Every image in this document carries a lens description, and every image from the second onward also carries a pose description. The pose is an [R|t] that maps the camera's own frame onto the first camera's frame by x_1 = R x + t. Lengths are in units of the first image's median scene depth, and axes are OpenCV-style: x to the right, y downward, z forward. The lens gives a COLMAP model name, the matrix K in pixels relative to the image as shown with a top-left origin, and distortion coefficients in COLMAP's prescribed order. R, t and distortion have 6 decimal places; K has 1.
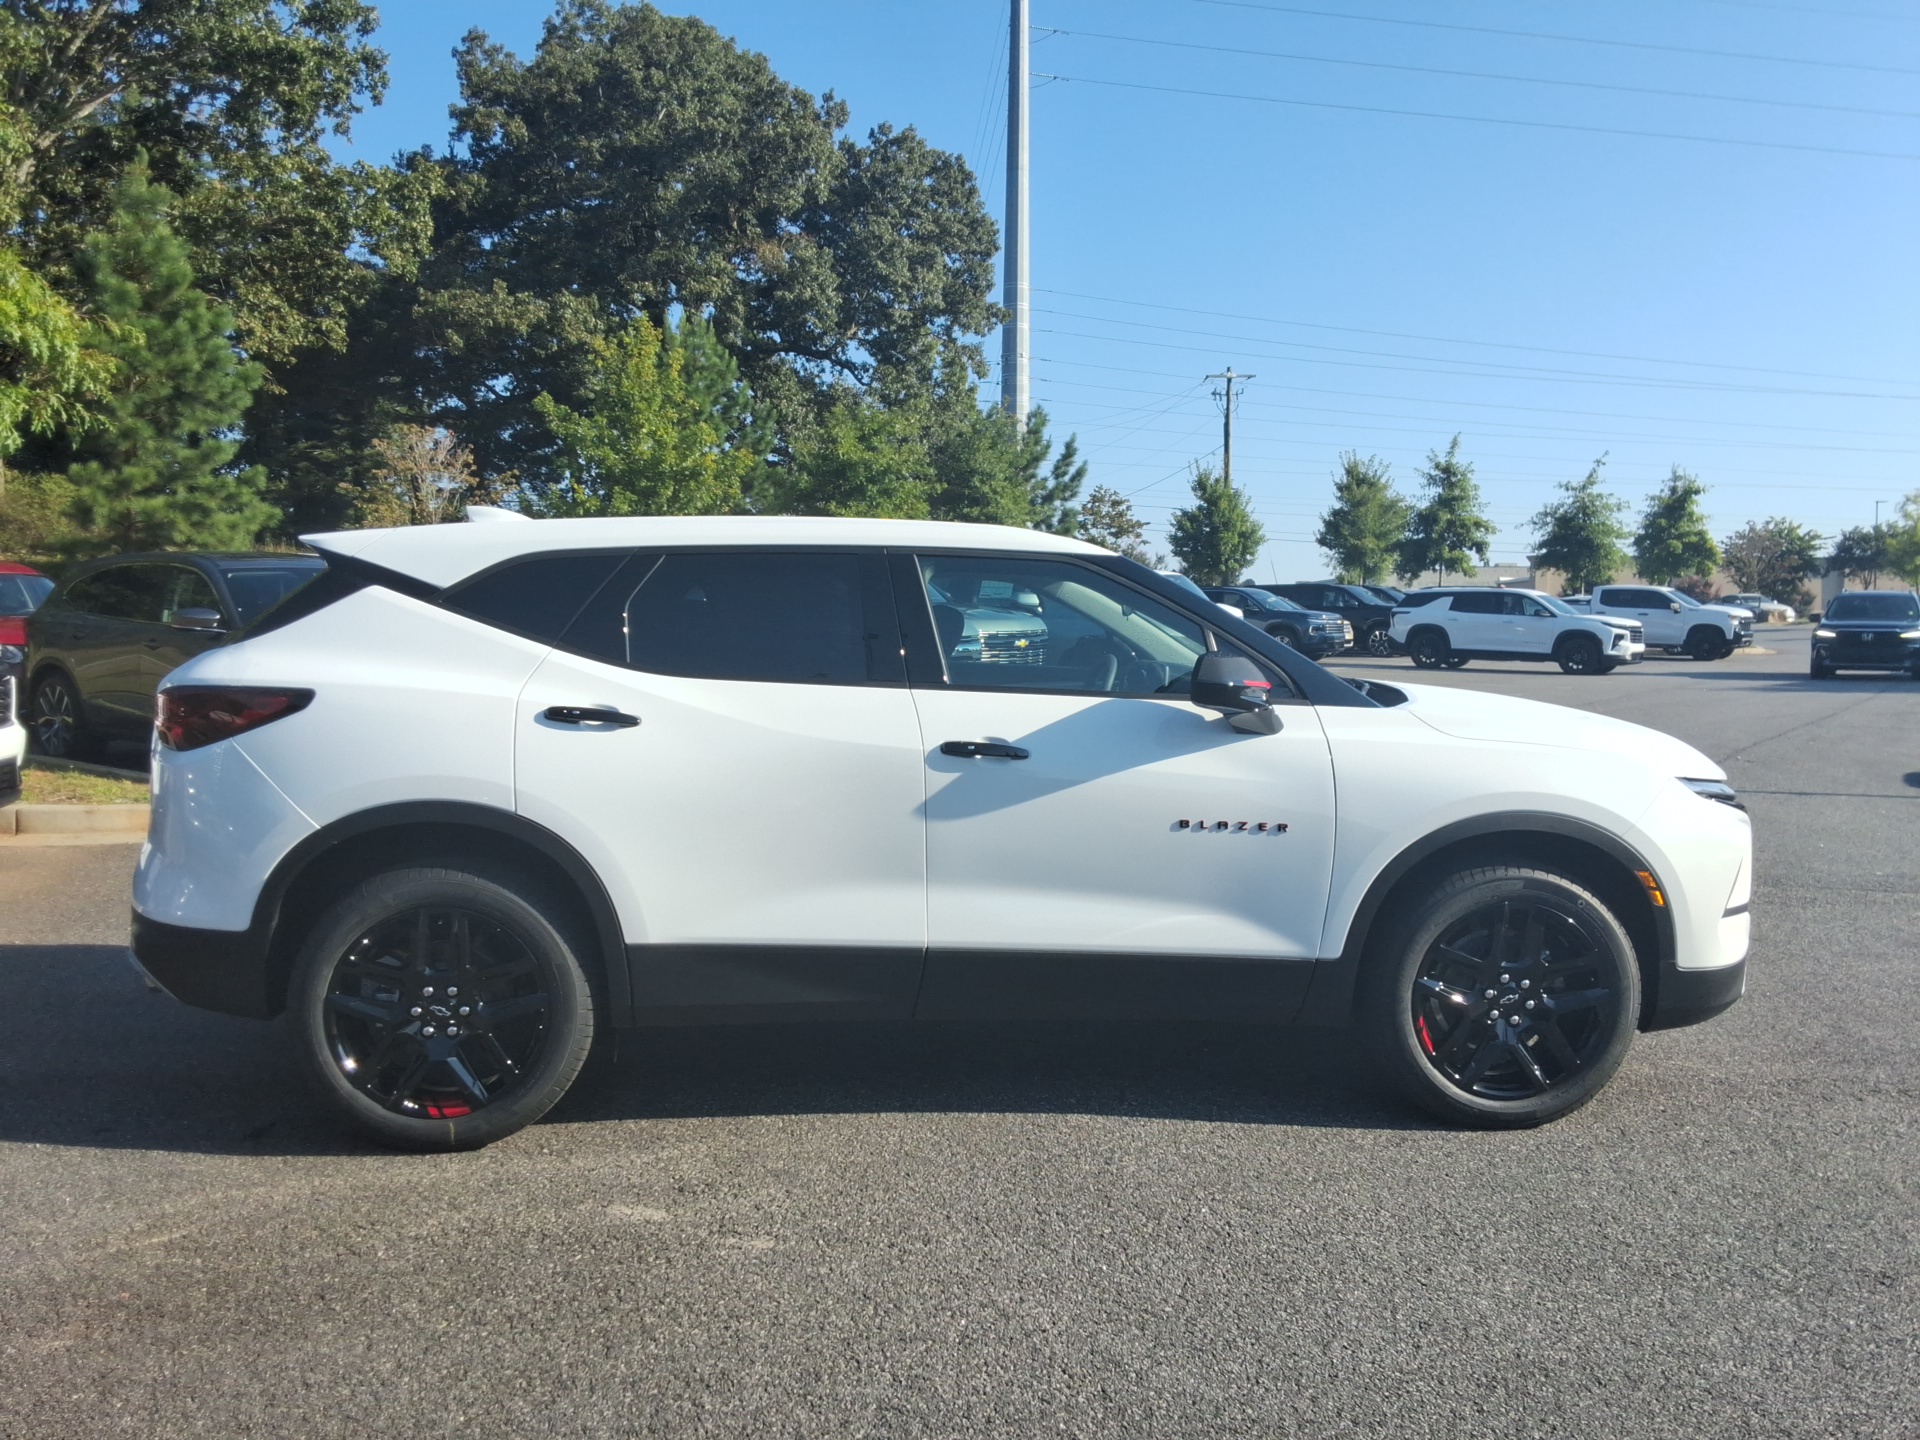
lens RADIAL K [[1538.4, 0, 963.5], [0, 1538.4, 744.4], [0, 0, 1]] dist [0.127880, -0.212105]
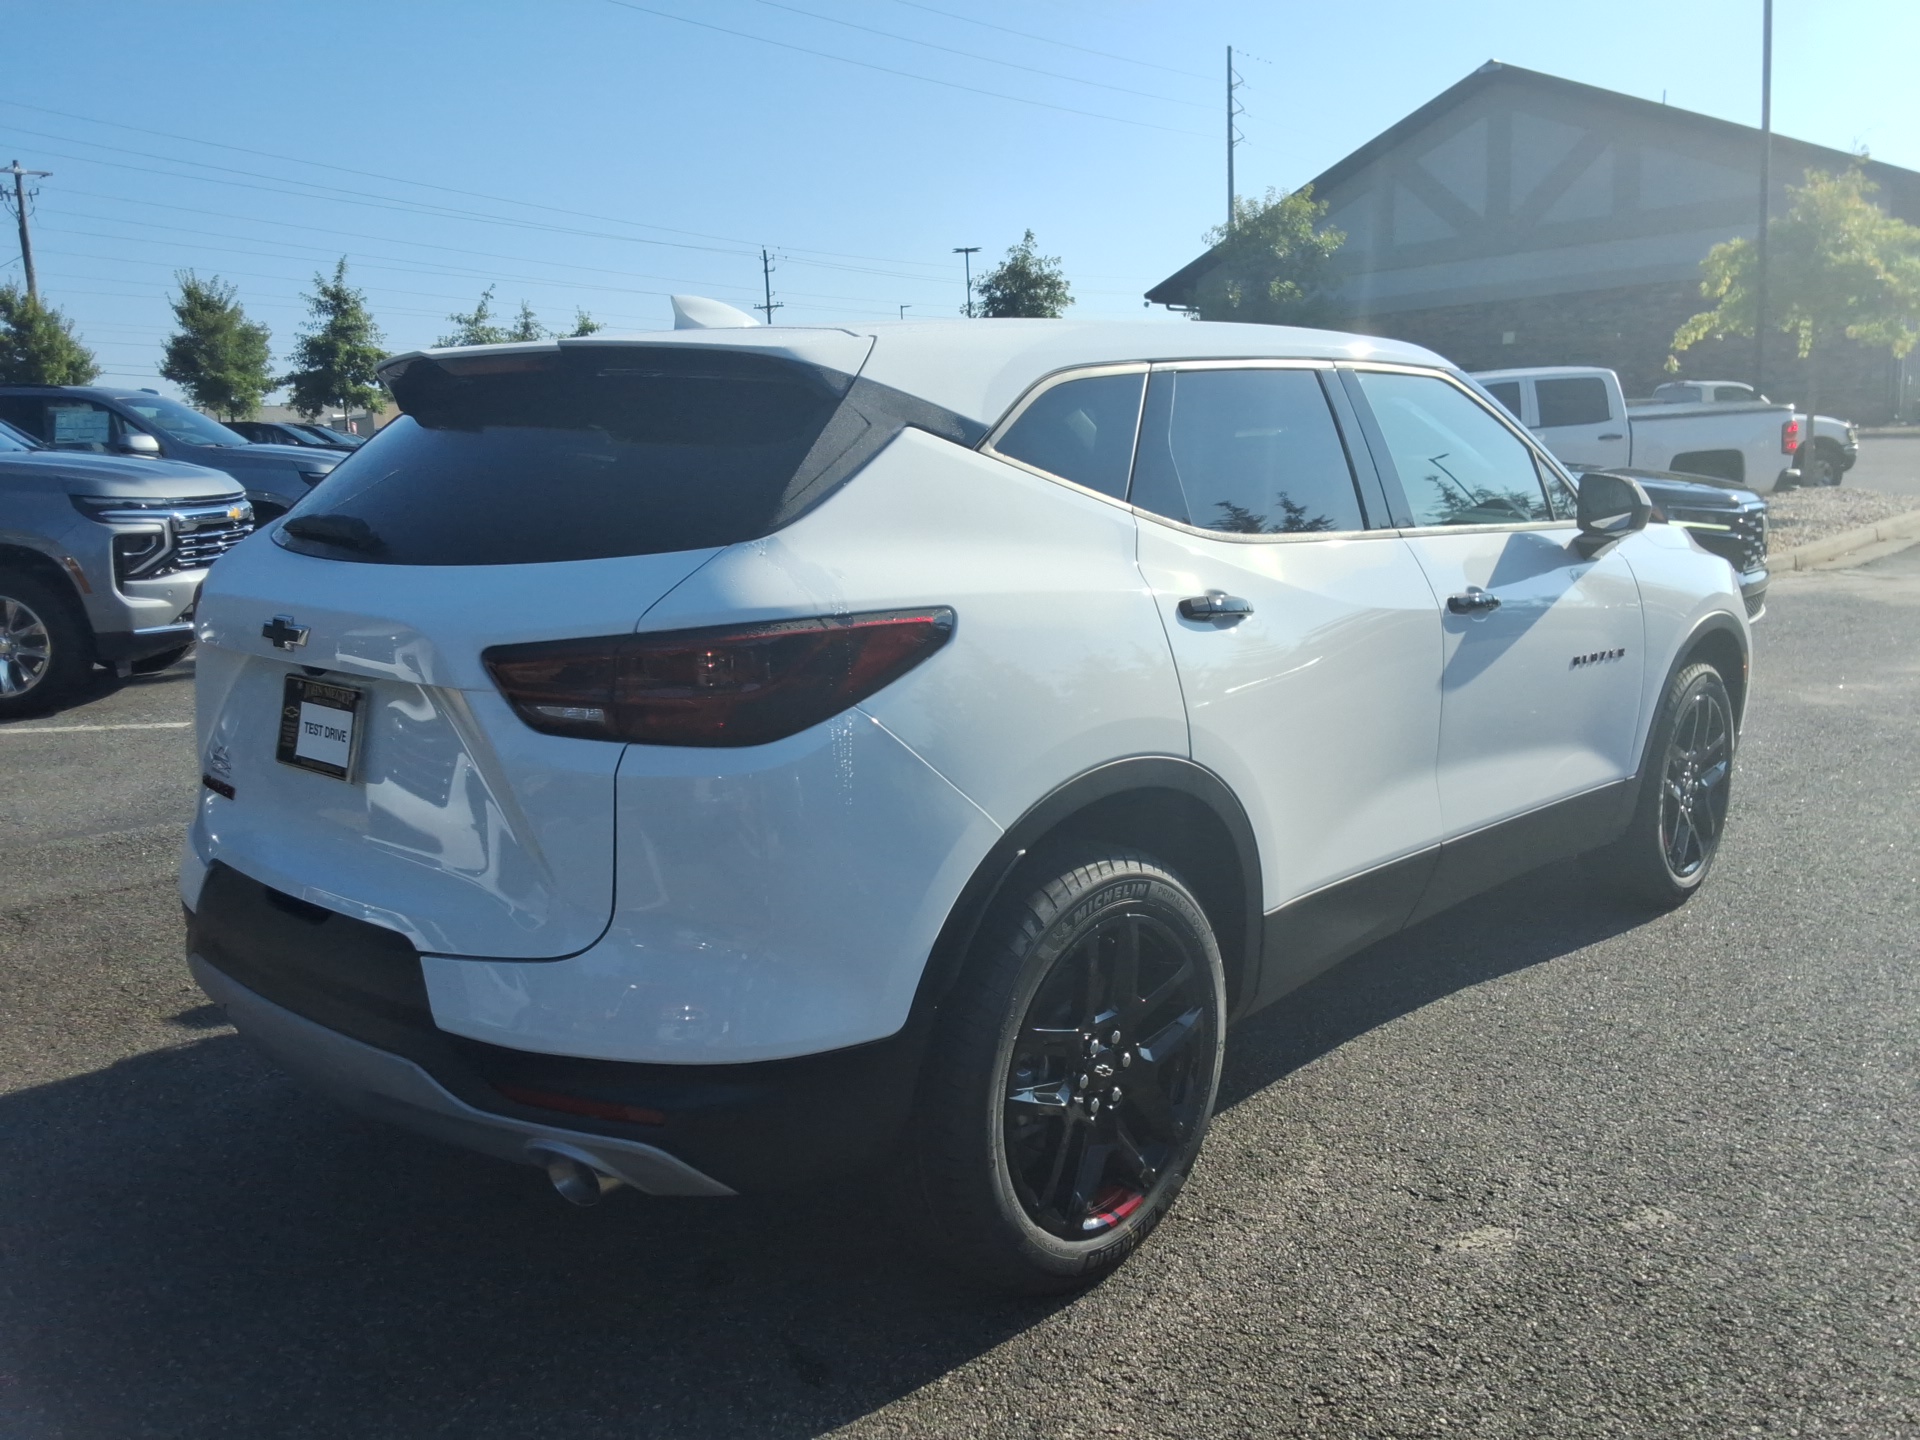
lens RADIAL K [[1538.4, 0, 963.5], [0, 1538.4, 744.4], [0, 0, 1]] dist [0.127880, -0.212105]
pose [[0.741094, -0.154591, 0.653362, -0.071957], [0.087735, 0.987085, 0.134036, -0.005505], [-0.665644, -0.042010, 0.745086, 0.050749]]
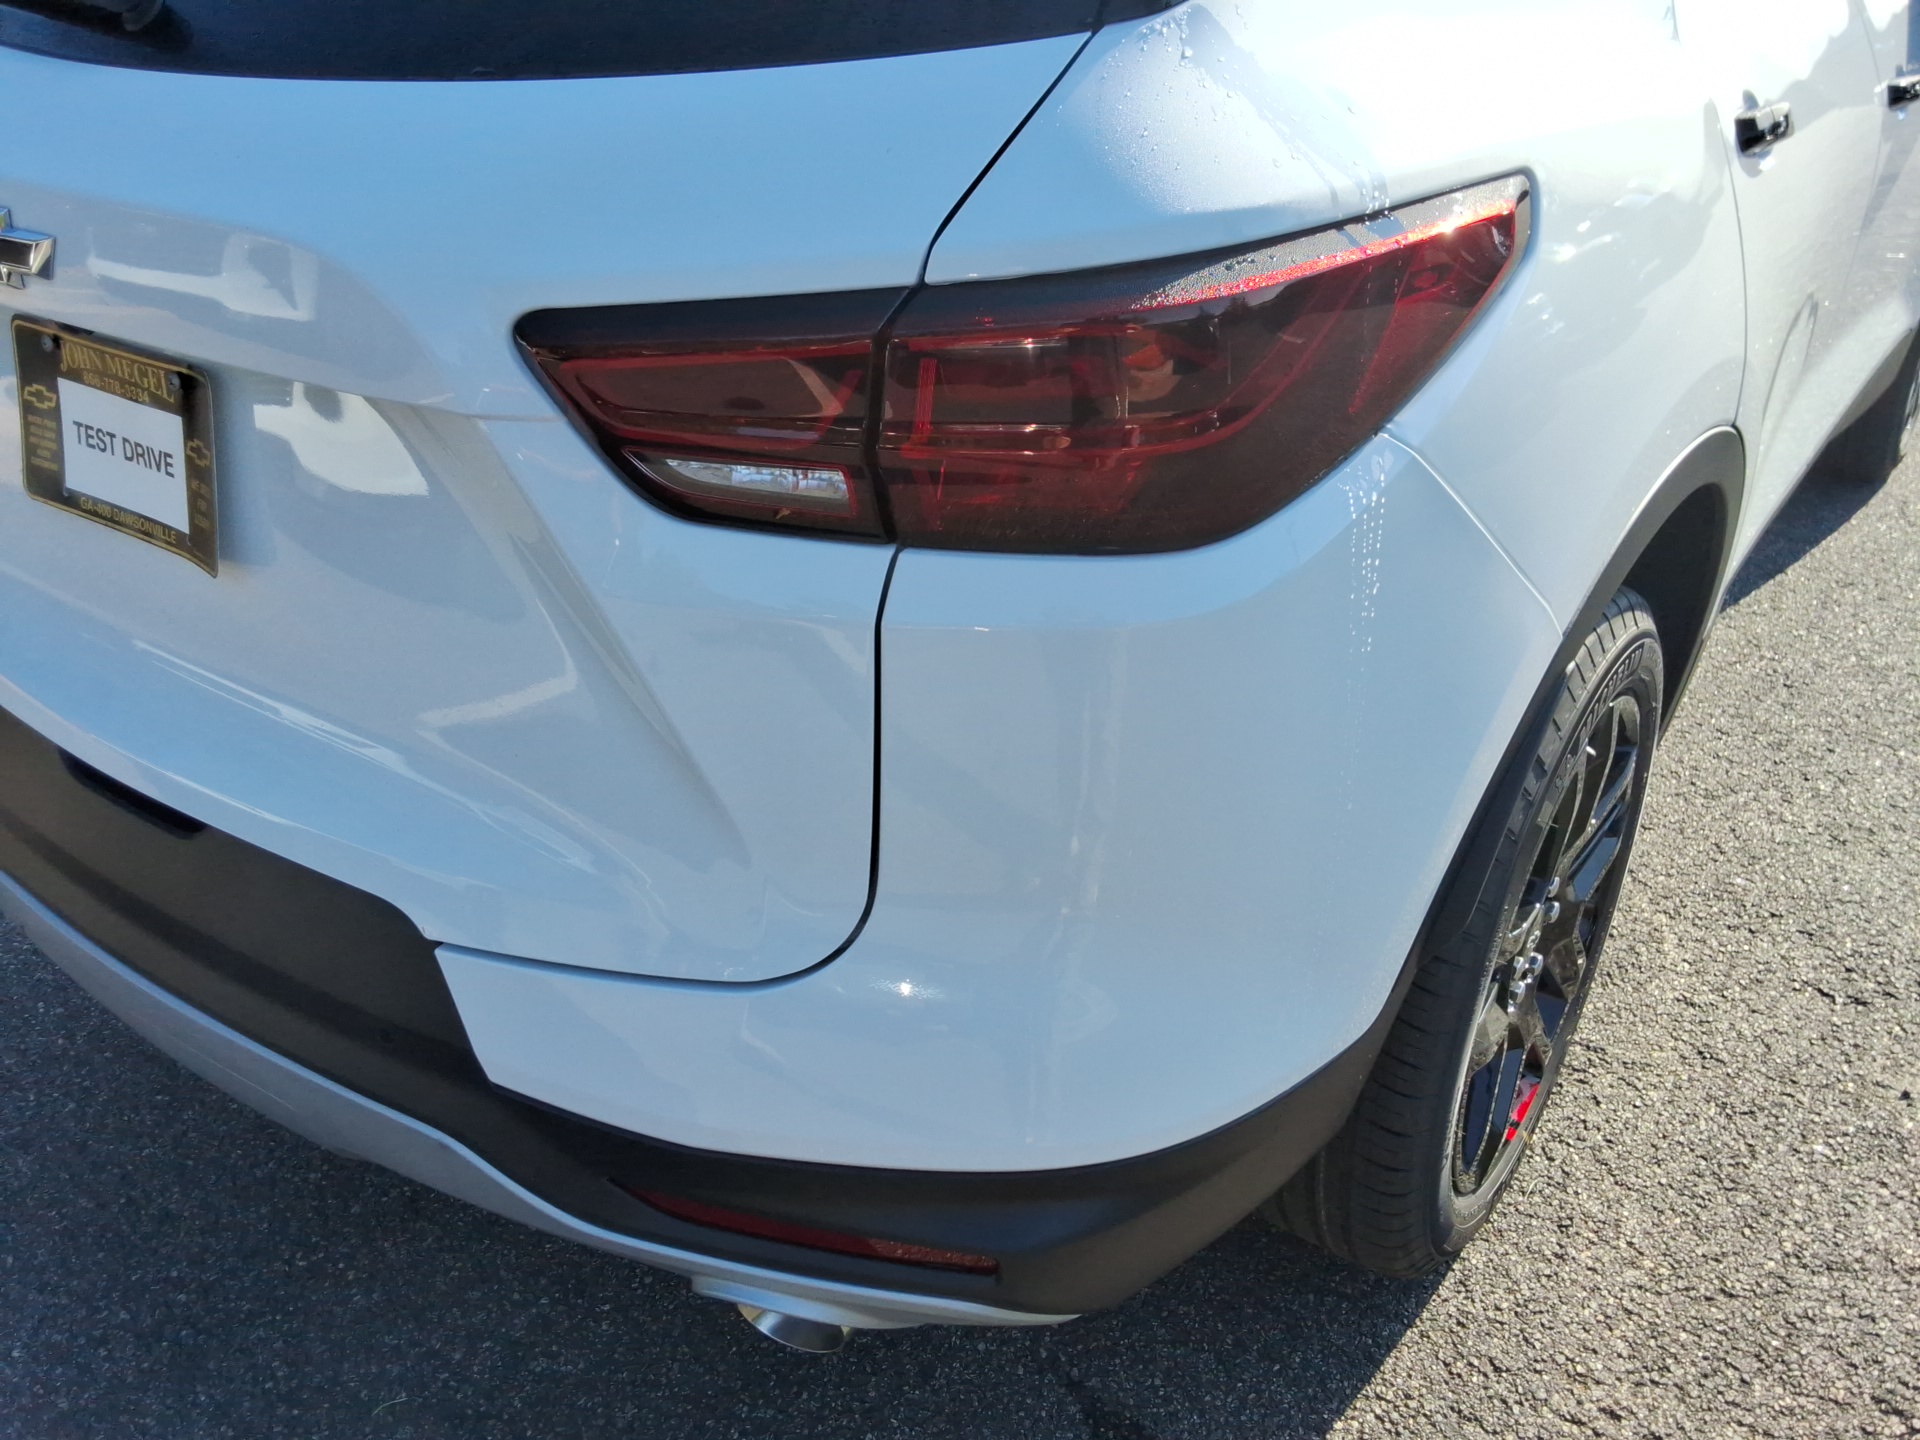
lens RADIAL K [[1538.4, 0, 963.5], [0, 1538.4, 744.4], [0, 0, 1]] dist [0.127880, -0.212105]
pose [[0.649648, -0.401417, 0.645618, -0.061900], [0.086894, 0.882876, 0.461497, -0.007244], [-0.755253, -0.243710, 0.608439, 0.080383]]
